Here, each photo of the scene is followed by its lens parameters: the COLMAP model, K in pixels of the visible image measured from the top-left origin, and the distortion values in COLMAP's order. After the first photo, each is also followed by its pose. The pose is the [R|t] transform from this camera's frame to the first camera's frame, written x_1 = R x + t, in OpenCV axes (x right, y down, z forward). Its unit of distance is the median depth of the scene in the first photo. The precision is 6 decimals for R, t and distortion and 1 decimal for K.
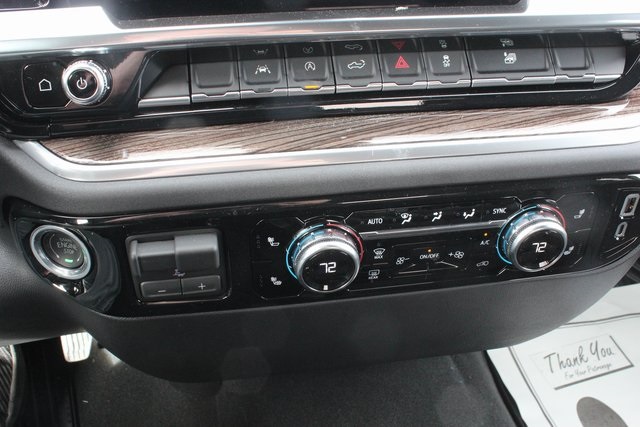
lens RADIAL K [[682.4, 0, 320.0], [0, 682.4, 213.5], [0, 0, 1]] dist [-0.030040, 0.009520]
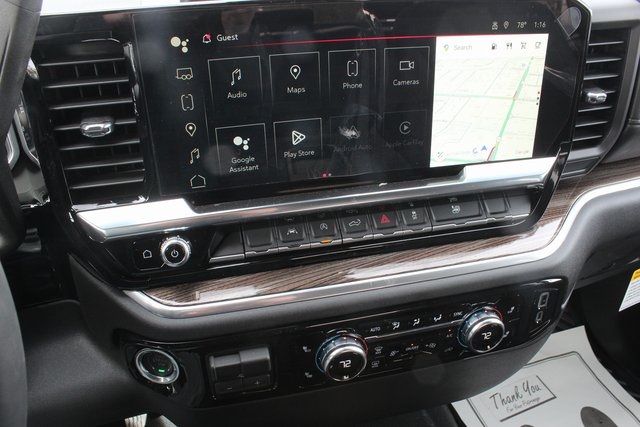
lens RADIAL K [[553.9, 0, 320.8], [0, 553.9, 226.2], [0, 0, 1]] dist [-0.091653, 0.002480]
pose [[0.996842, -0.061999, 0.049614, -0.077498], [0.066757, 0.992662, -0.100826, -0.093446], [-0.042999, 0.103819, 0.993666, -0.179223]]
